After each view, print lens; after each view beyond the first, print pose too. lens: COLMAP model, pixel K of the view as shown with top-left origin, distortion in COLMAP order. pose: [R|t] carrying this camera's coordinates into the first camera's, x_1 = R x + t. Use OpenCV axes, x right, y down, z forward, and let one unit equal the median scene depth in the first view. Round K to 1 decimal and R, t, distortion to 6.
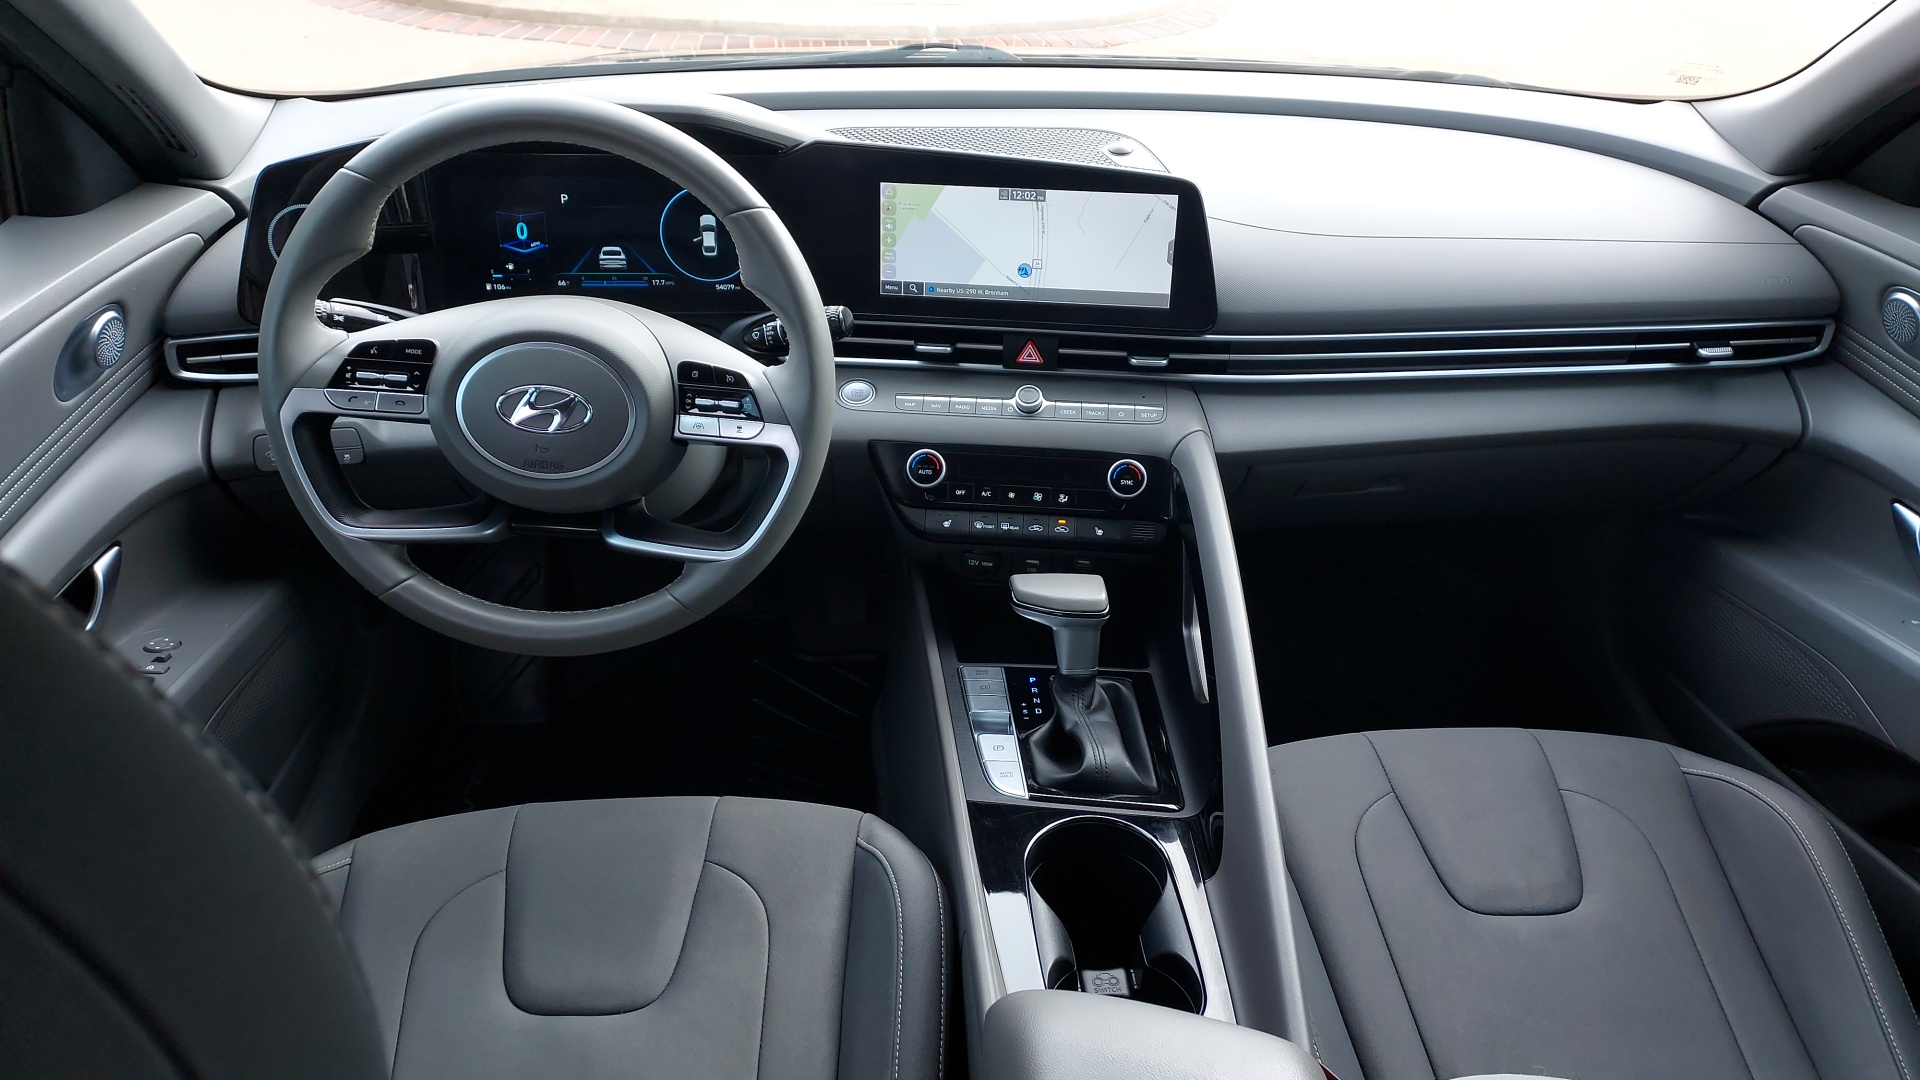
lens RADIAL K [[1403.7, 0, 986.5], [0, 1403.7, 538.6], [0, 0, 1]] dist [0.023469, 0.006878]
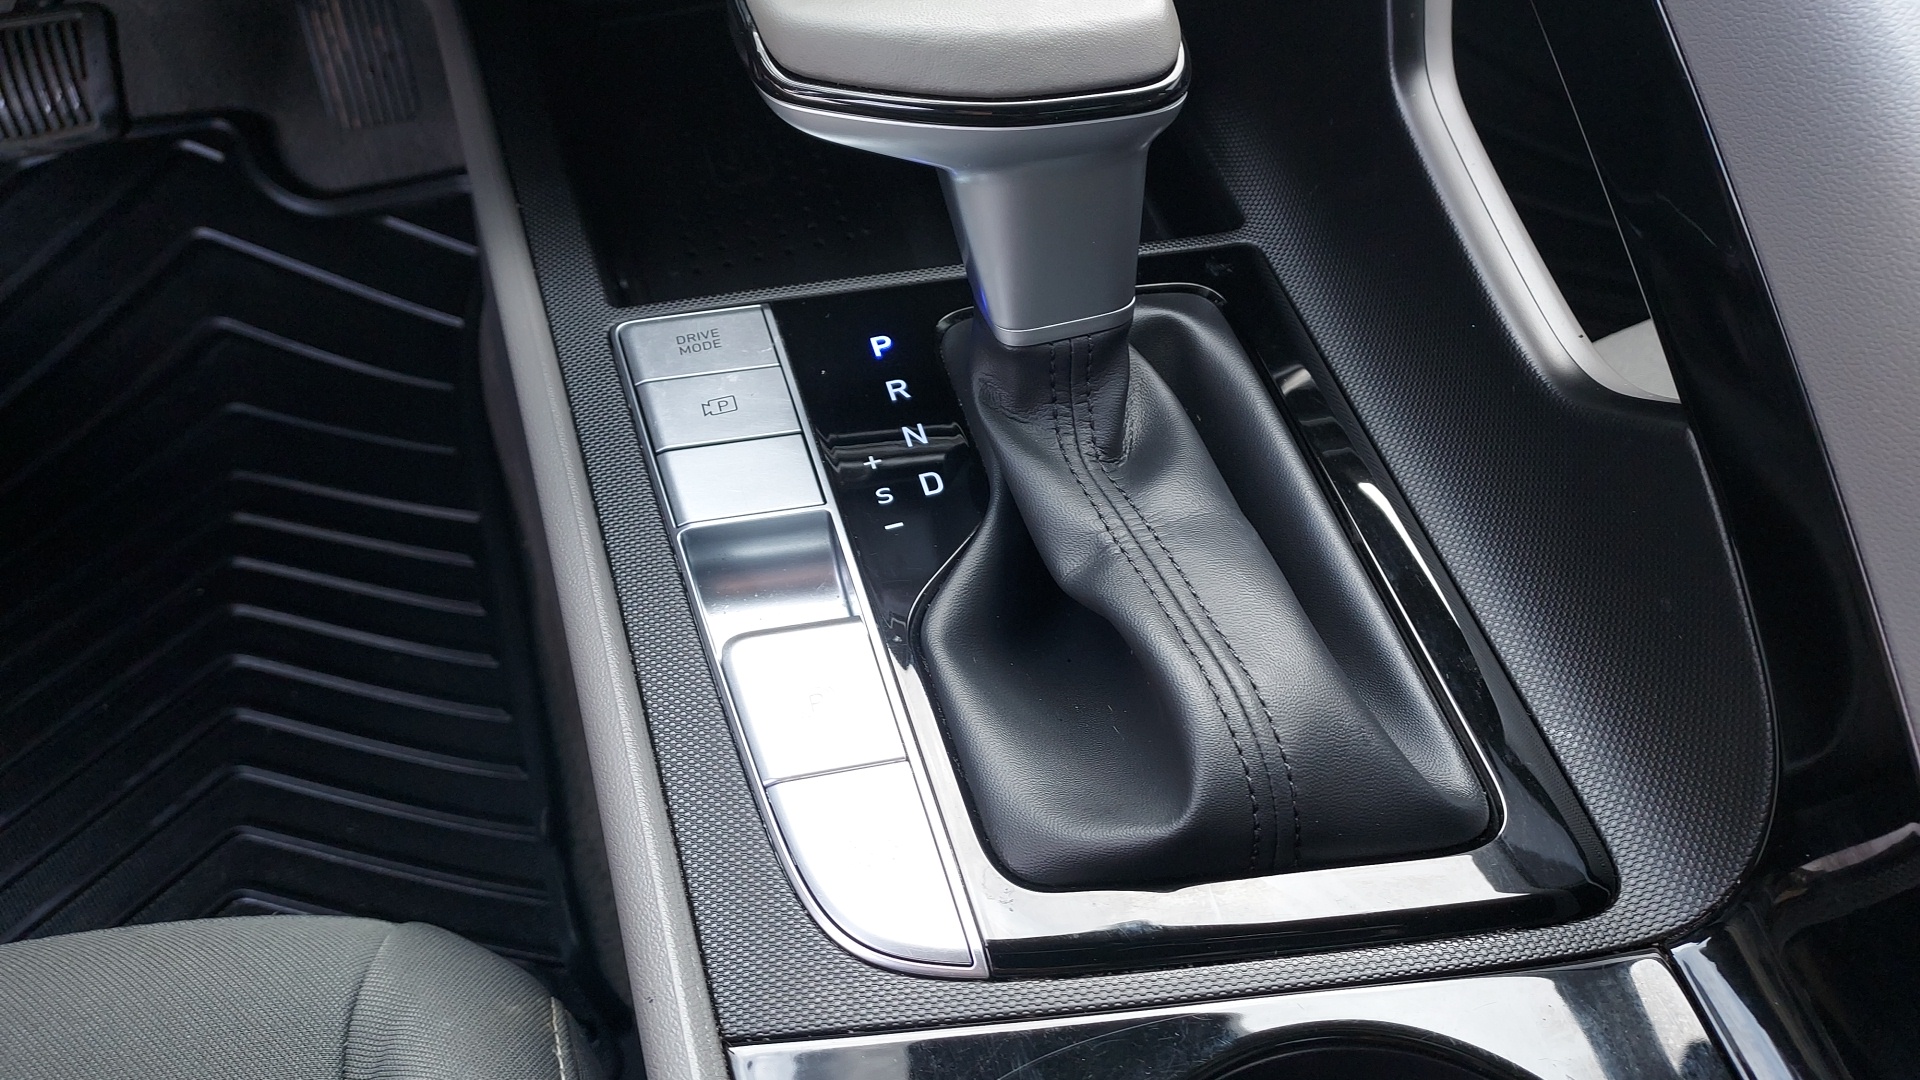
lens RADIAL K [[1403.7, 0, 986.5], [0, 1403.7, 538.6], [0, 0, 1]] dist [0.023469, 0.006878]
pose [[0.977599, -0.159639, 0.137174, 0.008216], [0.087141, 0.900222, 0.426623, 0.016371], [-0.191592, -0.405113, 0.893967, 0.726448]]
